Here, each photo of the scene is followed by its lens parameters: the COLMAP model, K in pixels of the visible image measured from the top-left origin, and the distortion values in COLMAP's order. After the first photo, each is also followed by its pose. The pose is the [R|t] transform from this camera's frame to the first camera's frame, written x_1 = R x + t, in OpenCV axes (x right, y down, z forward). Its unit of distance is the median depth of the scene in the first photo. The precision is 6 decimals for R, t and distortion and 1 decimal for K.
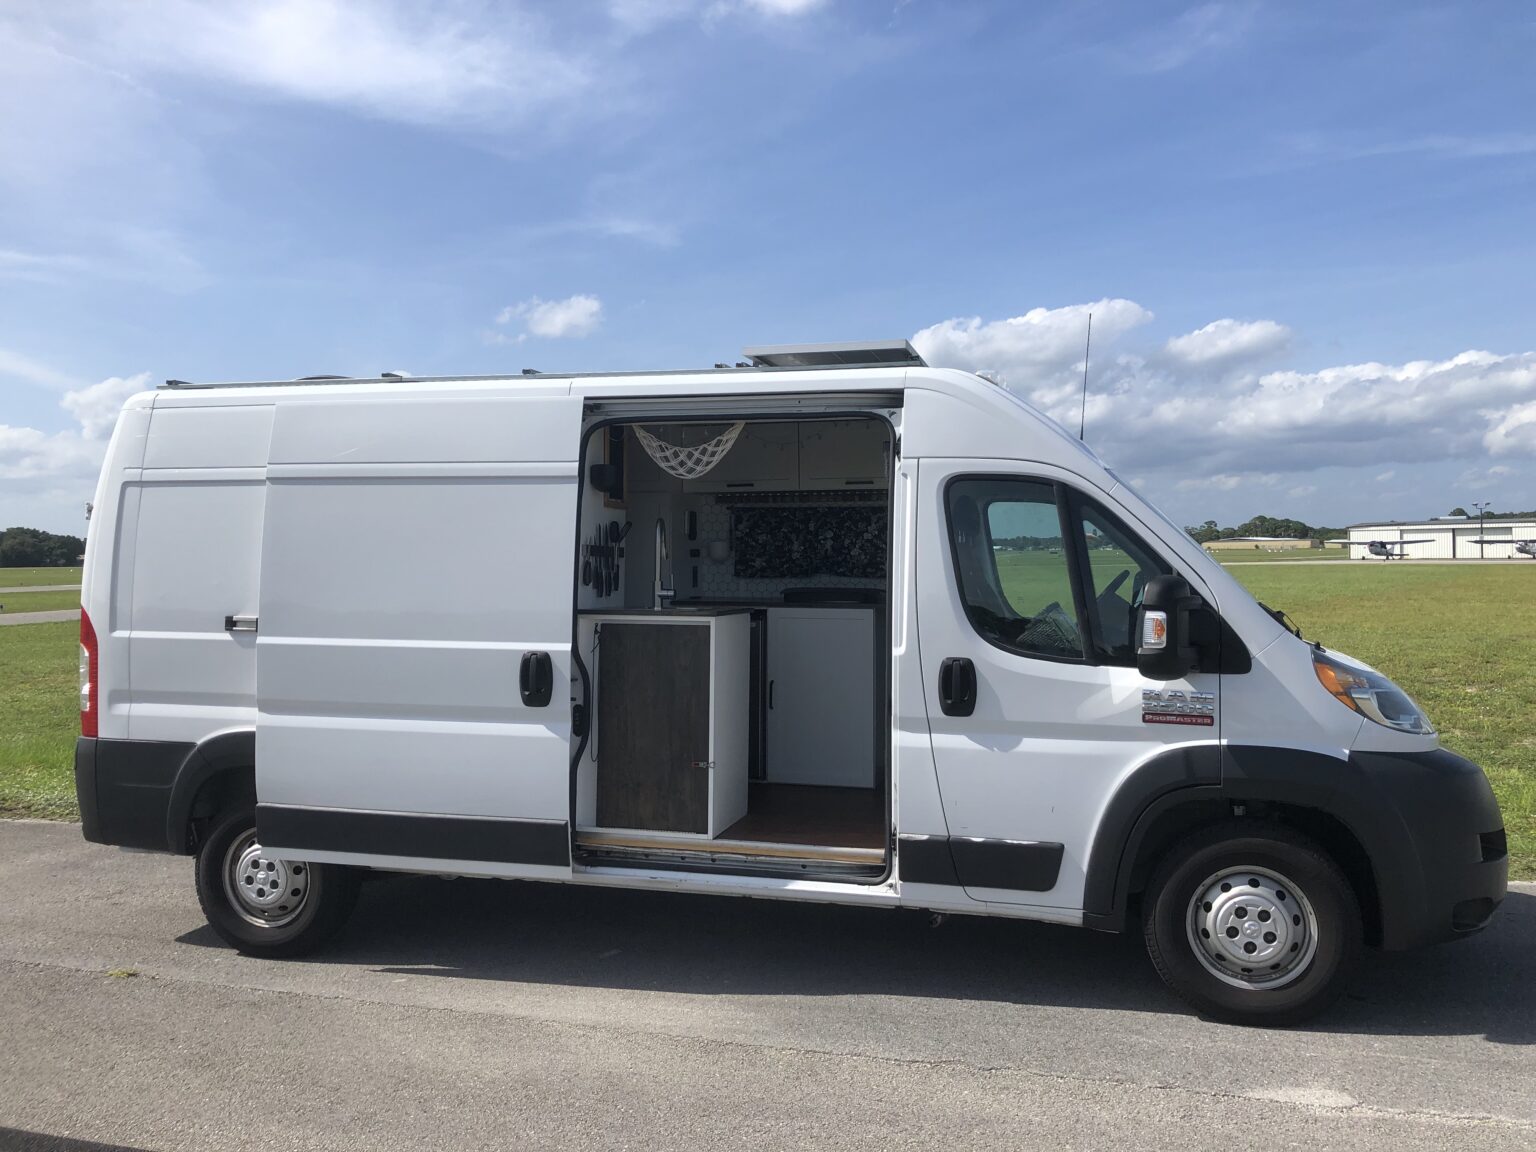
lens RADIAL K [[1269.0, 0, 767.7], [0, 1269.0, 591.9], [0, 0, 1]] dist [0.061501, 0.002270]
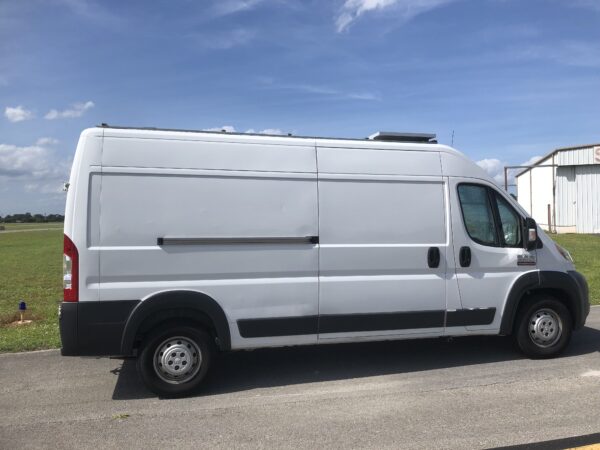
lens RADIAL K [[482.3, 0, 300.0], [0, 482.3, 225.0], [0, 0, 1]] dist [0.041657, 0.001763]
pose [[0.870715, -0.003808, 0.491772, -0.651156], [0.014905, 0.999715, -0.018648, 0.016824], [-0.491561, 0.023567, 0.870524, 0.207502]]
